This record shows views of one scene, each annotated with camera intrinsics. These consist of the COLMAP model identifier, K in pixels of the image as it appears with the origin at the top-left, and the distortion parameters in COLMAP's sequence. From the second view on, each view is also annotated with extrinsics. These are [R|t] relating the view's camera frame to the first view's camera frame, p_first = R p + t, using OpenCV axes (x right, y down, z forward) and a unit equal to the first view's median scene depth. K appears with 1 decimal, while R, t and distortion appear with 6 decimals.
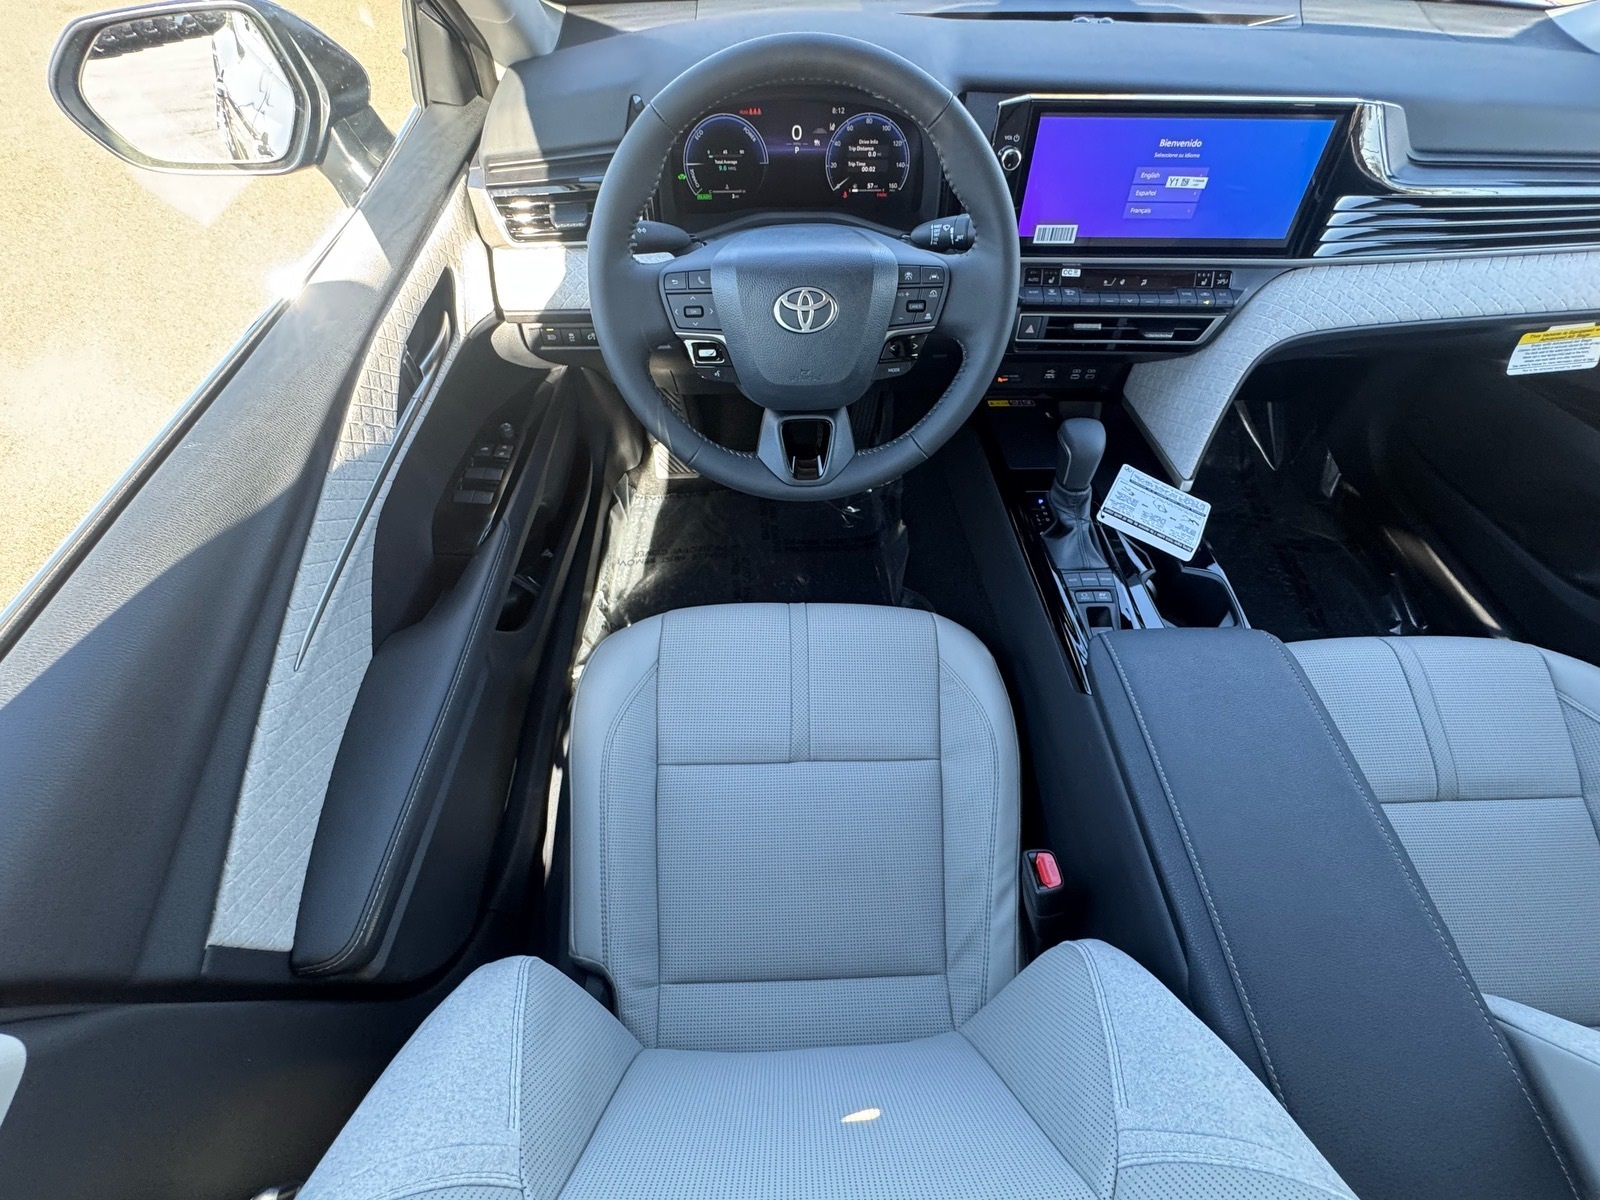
lens RADIAL K [[730.1, 0, 794.5], [0, 730.1, 597.5], [0, 0, 1]] dist [-0.004232, -0.000011]
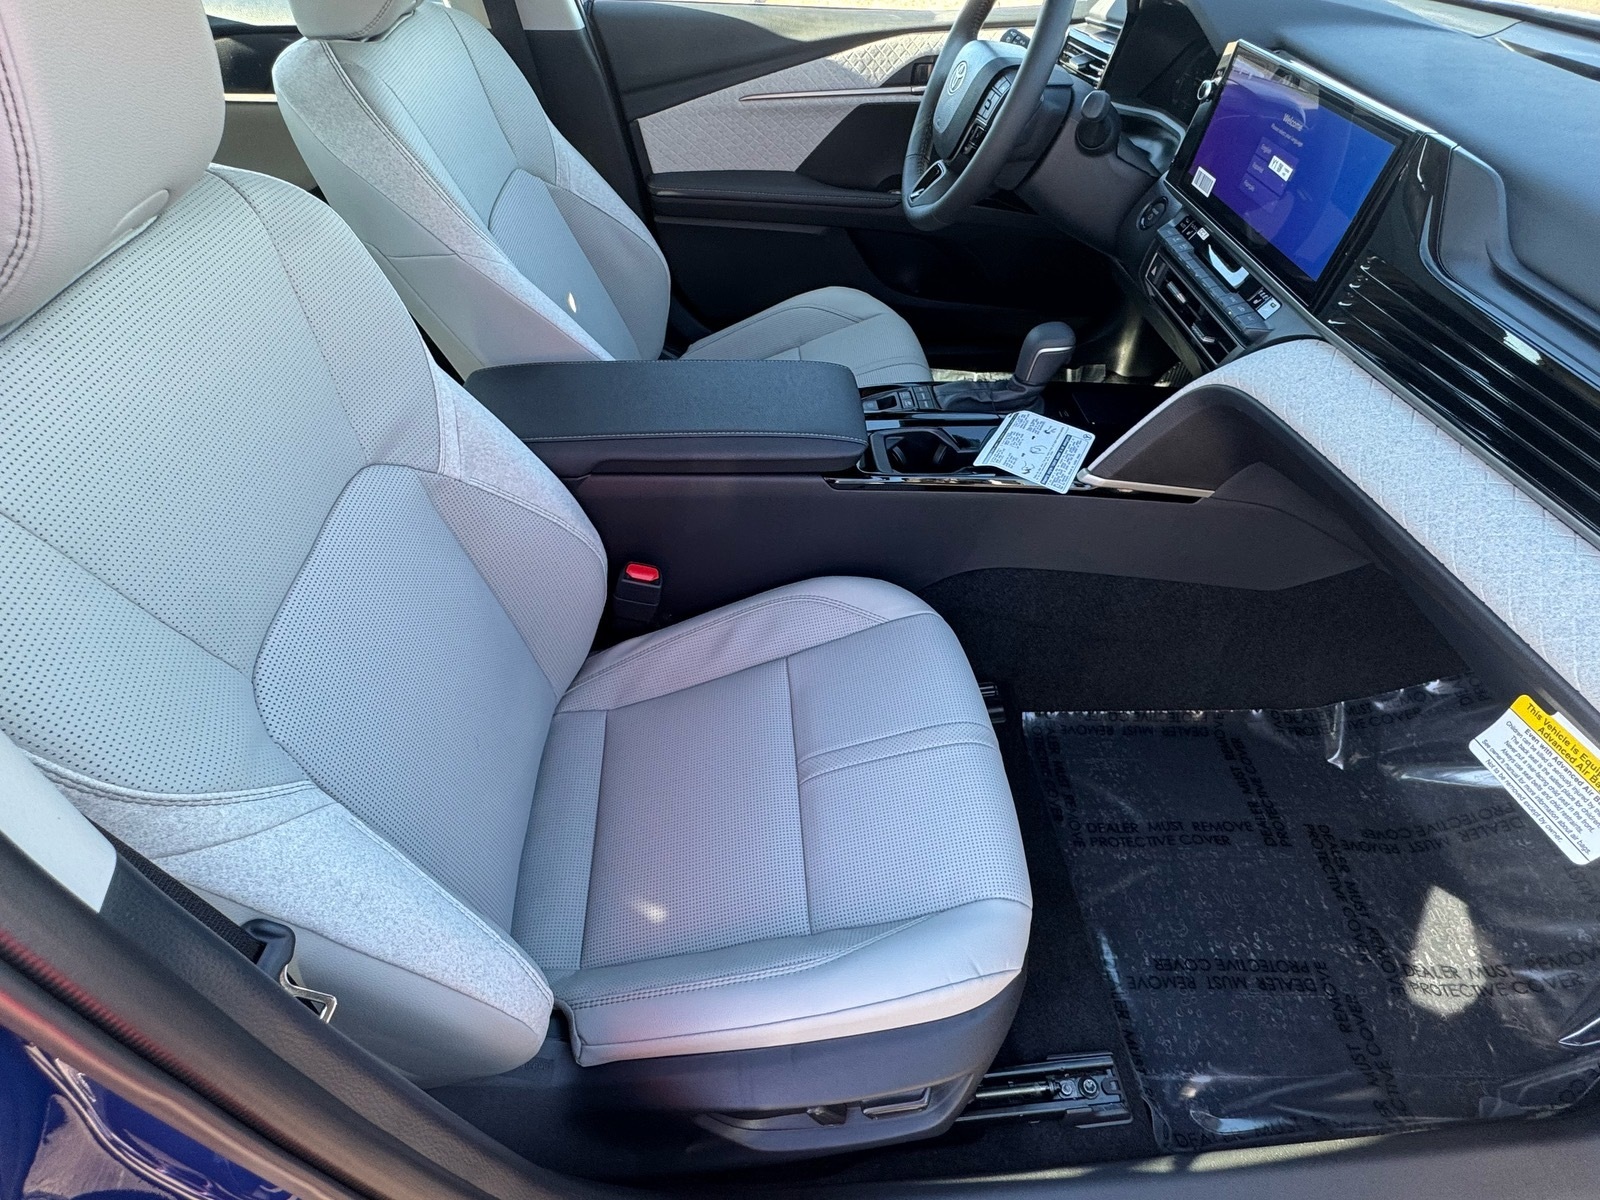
lens RADIAL K [[823.2, 0, 794.9], [0, 823.2, 603.8], [0, 0, 1]] dist [-0.011204, 0.004972]
pose [[0.036138, 0.696568, -0.716580, 1.475886], [-0.785078, 0.463459, 0.410924, -0.234378], [0.618342, 0.547721, 0.563609, 0.308548]]
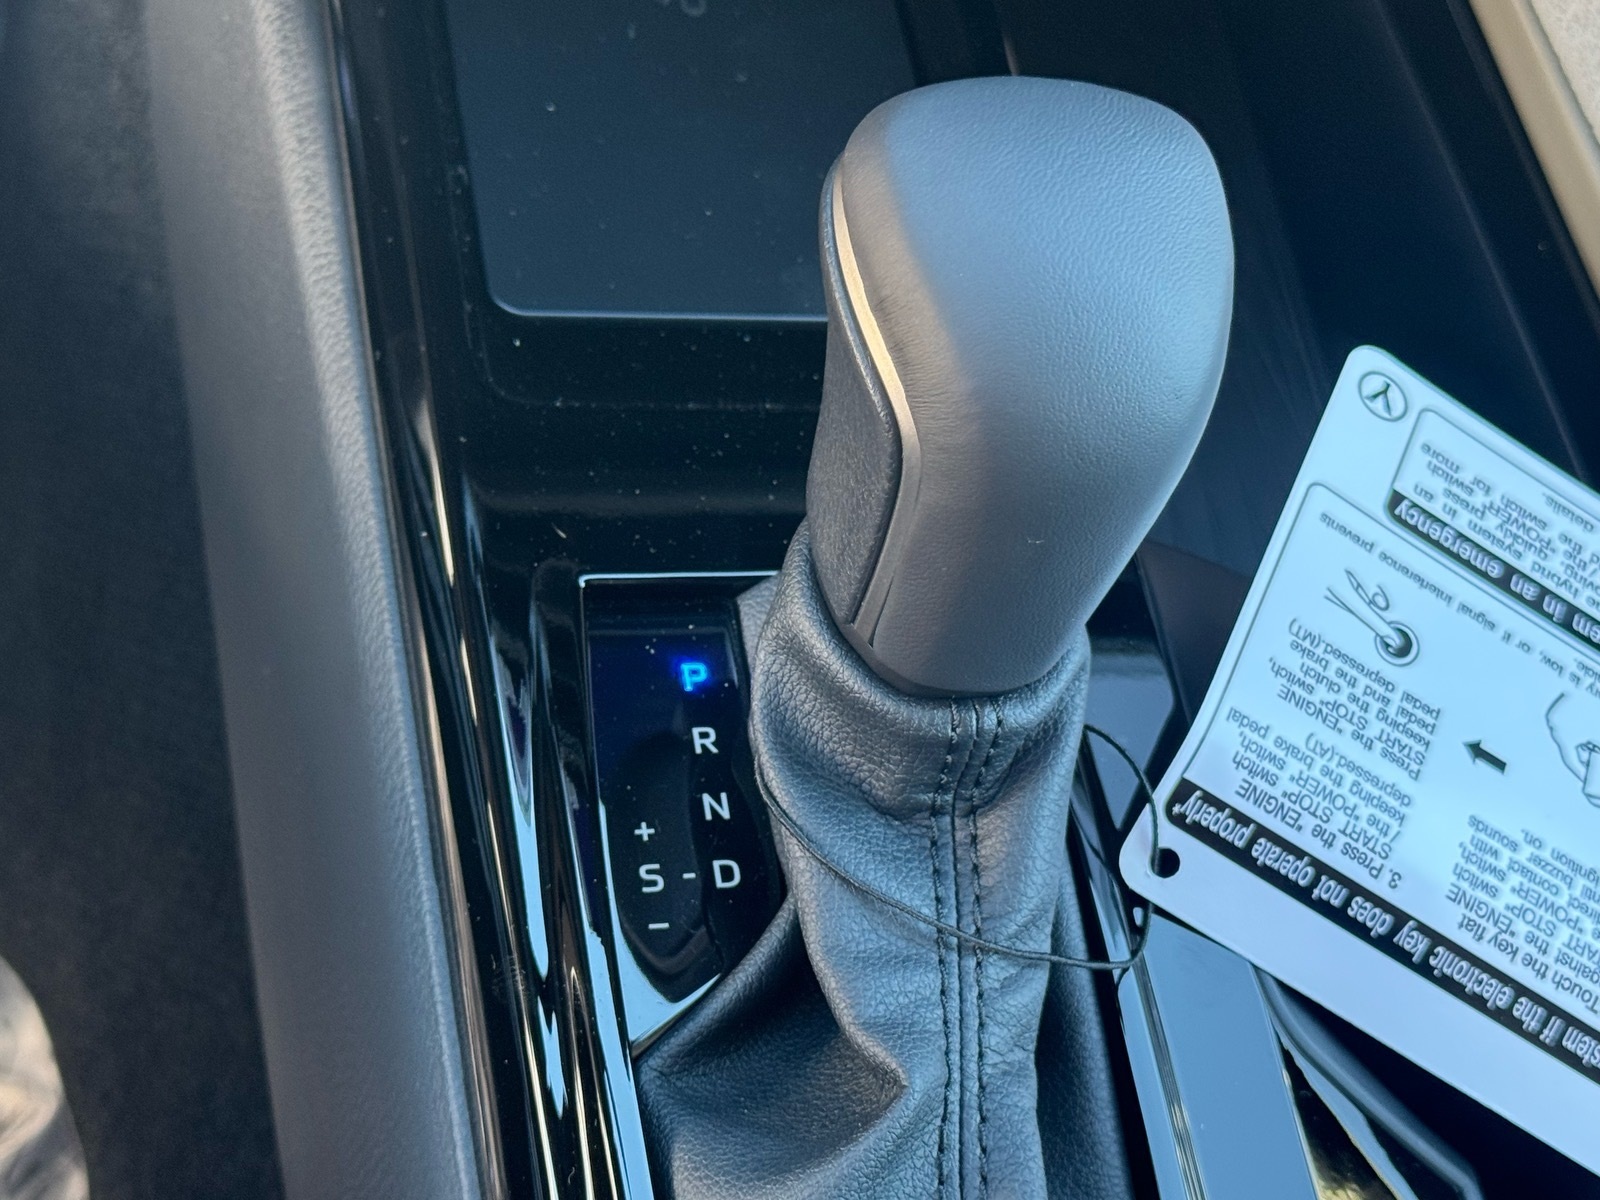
lens RADIAL K [[2771.4, 0, 800.1], [0, 2771.4, 594.6], [0, 0, 1]] dist [0.159042, 0.000000]
pose [[0.965437, 0.012049, 0.260358, 0.249747], [-0.053443, 0.986857, 0.152500, -0.229298], [-0.255099, -0.161143, 0.953393, 0.597323]]
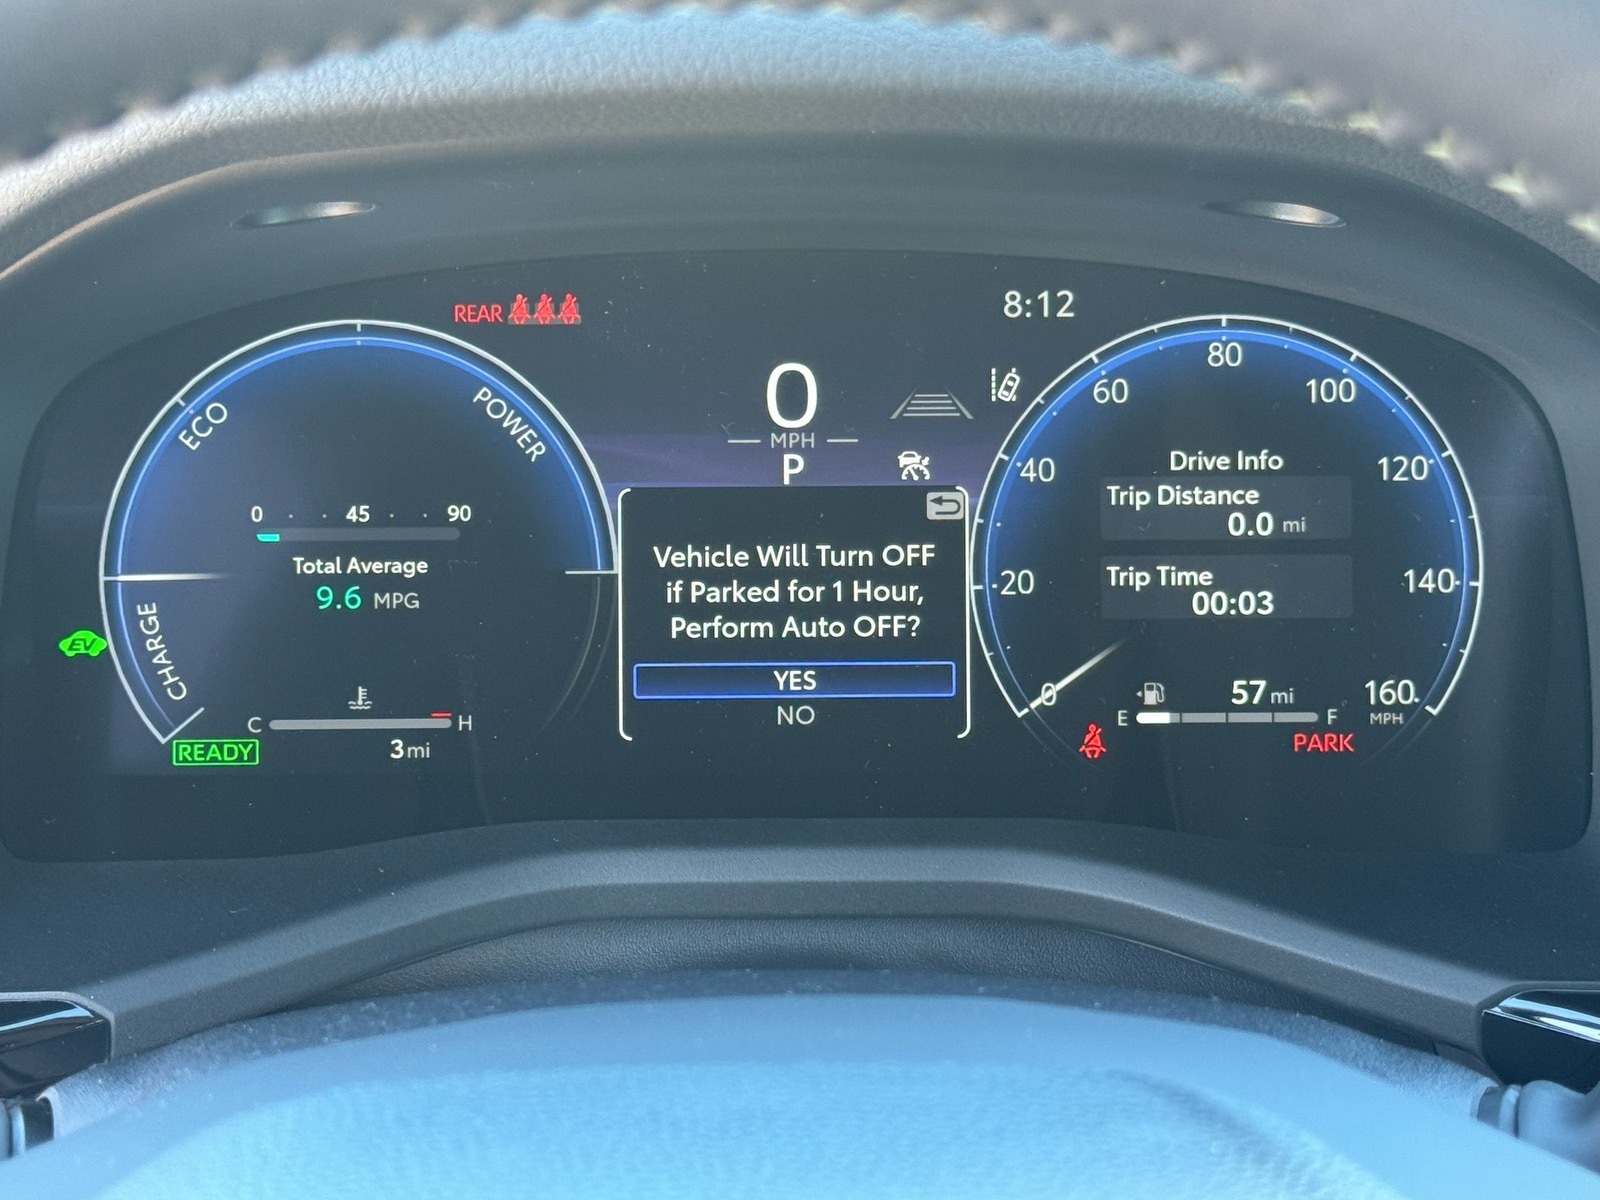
lens RADIAL K [[3167.5, 0, 753.3], [0, 3167.5, 546.2], [0, 0, 1]] dist [0.131273, 0.000000]
pose [[0.999822, 0.000630, -0.018877, 0.007958], [-0.009810, 0.871395, -0.490483, -0.257131], [0.016141, 0.490581, 0.871246, 0.384830]]
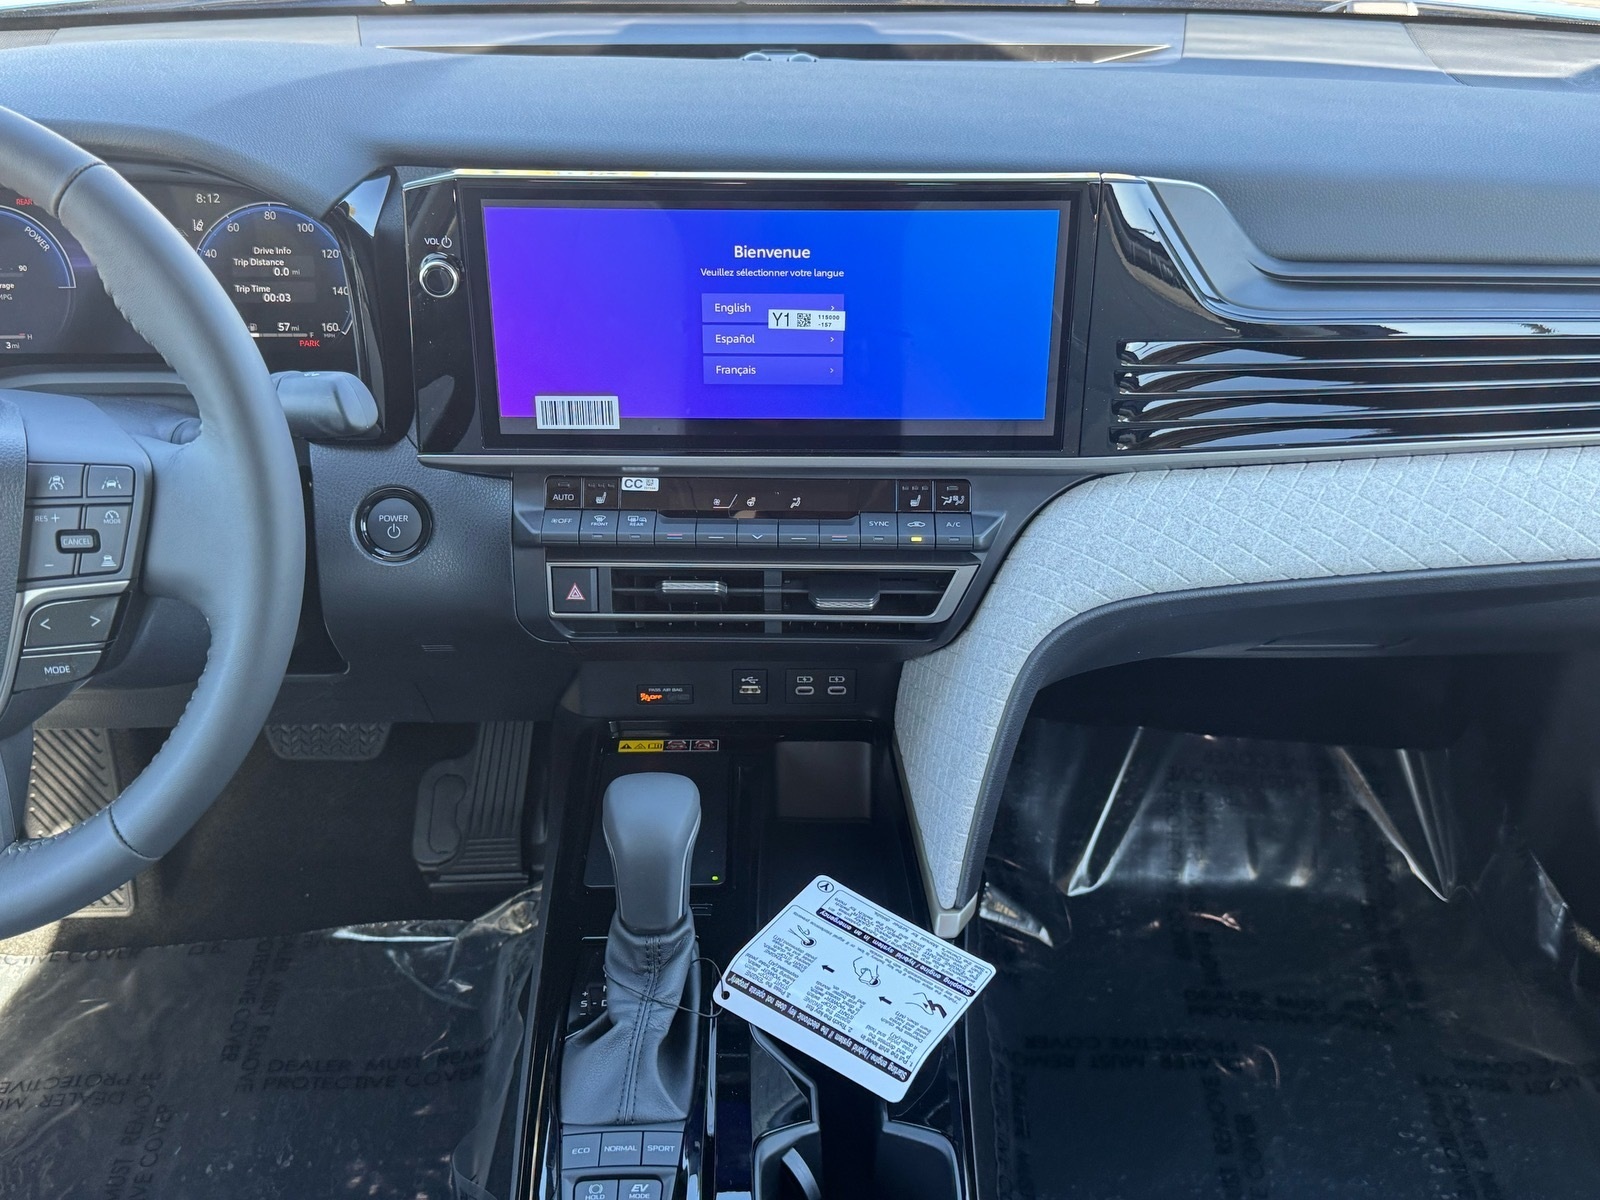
lens RADIAL K [[1619.6, 0, 806.7], [0, 1619.6, 597.4], [0, 0, 1]] dist [0.085997, 0.000000]
pose [[0.999982, -0.000051, -0.006034, 0.491674], [-0.002076, 0.935963, -0.352093, 0.009692], [0.005666, 0.352099, 0.935946, 0.006325]]
